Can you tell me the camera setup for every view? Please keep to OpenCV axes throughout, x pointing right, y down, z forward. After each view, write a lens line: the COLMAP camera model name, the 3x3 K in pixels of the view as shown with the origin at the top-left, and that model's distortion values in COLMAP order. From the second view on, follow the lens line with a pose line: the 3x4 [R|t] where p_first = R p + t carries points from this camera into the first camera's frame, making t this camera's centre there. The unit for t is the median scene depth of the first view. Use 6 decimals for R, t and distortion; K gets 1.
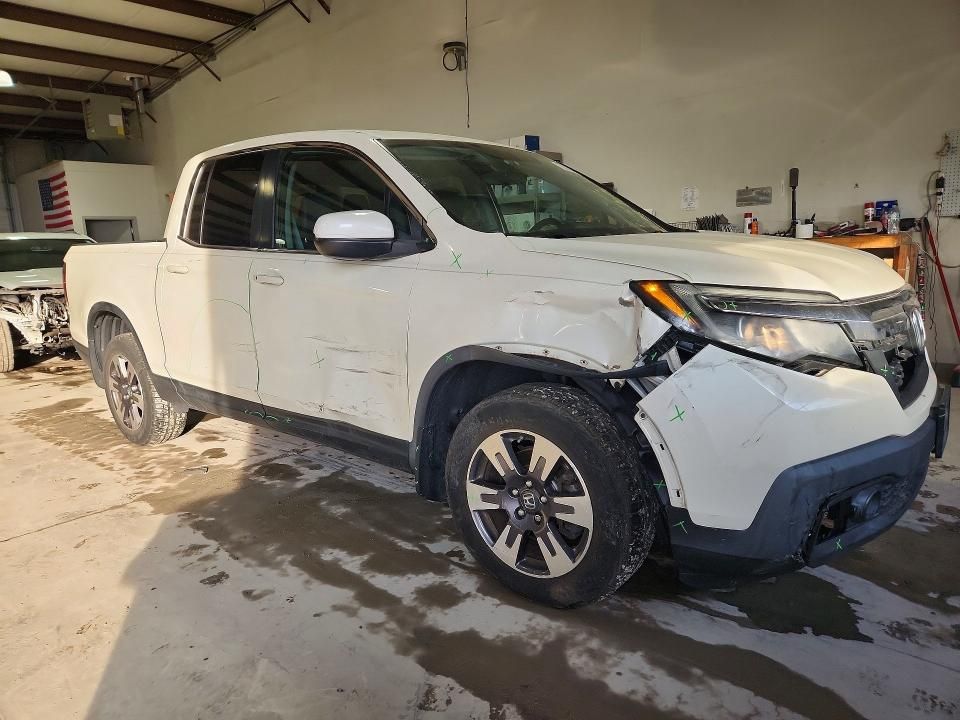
lens RADIAL K [[685.3, 0, 480.0], [0, 685.3, 360.0], [0, 0, 1]] dist [0.043618, -0.000359]
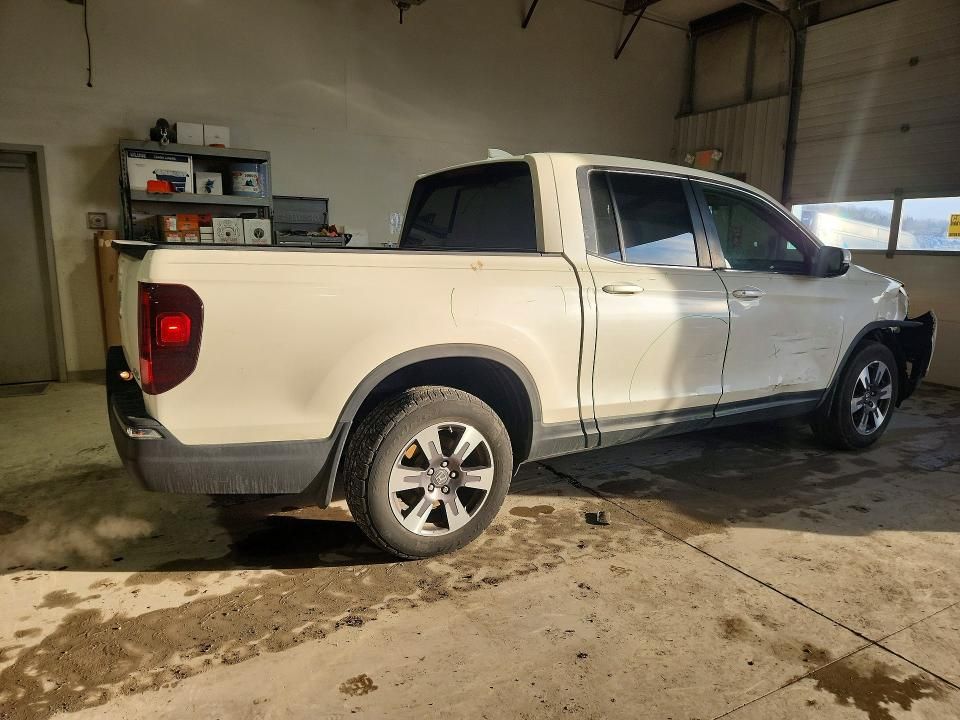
lens RADIAL K [[684.2, 0, 480.0], [0, 684.2, 360.0], [0, 0, 1]] dist [0.002810, -0.001261]
pose [[0.289084, -0.123576, 0.949294, -1.540610], [0.135414, 0.986941, 0.087239, -0.164827], [-0.947678, 0.103329, 0.302043, 1.053151]]
